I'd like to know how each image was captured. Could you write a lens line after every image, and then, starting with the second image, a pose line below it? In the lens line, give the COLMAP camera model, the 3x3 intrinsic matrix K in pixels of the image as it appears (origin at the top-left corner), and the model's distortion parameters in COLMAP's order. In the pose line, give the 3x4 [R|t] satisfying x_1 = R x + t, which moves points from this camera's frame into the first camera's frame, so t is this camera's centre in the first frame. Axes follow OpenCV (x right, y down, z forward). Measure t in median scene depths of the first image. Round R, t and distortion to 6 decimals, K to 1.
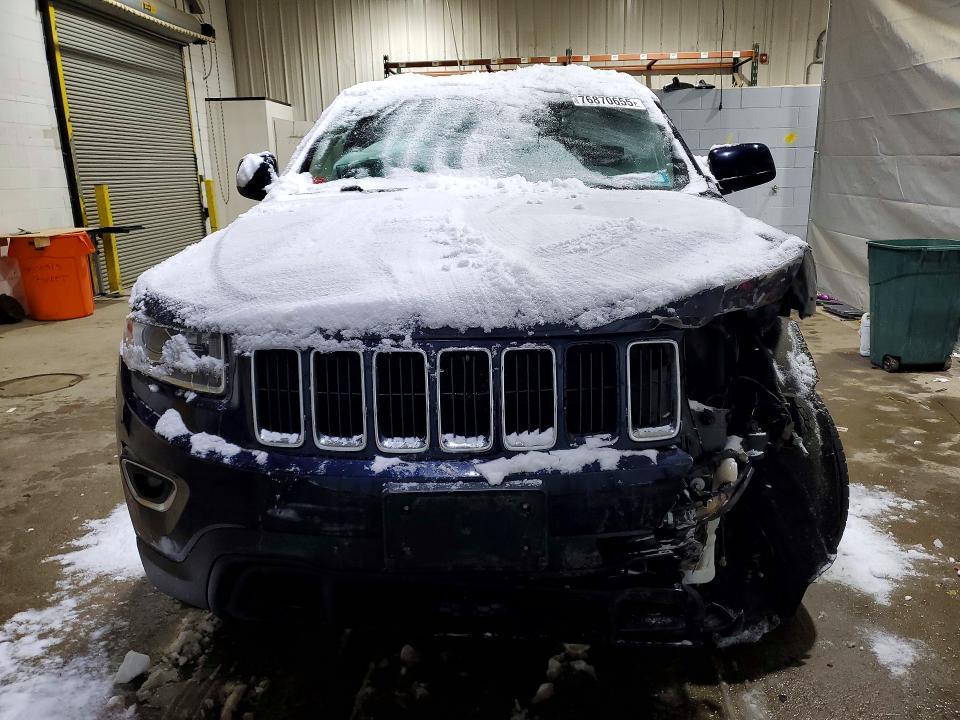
lens RADIAL K [[758.1, 0, 480.0], [0, 758.1, 360.0], [0, 0, 1]] dist [0.024651, -0.008182]
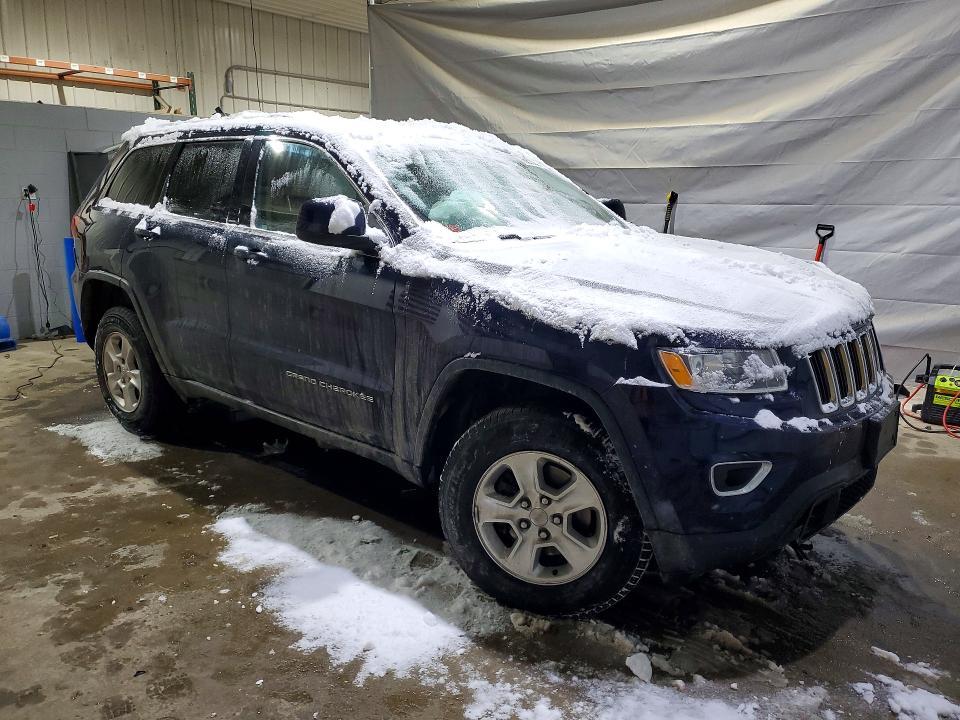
lens RADIAL K [[777.7, 0, 480.0], [0, 777.7, 360.0], [0, 0, 1]] dist [0.054610, -0.066881]
pose [[0.600756, -0.147434, 0.785720, -1.319809], [0.167153, 0.984288, 0.056891, -0.136438], [-0.781762, 0.097158, 0.615961, 0.393112]]
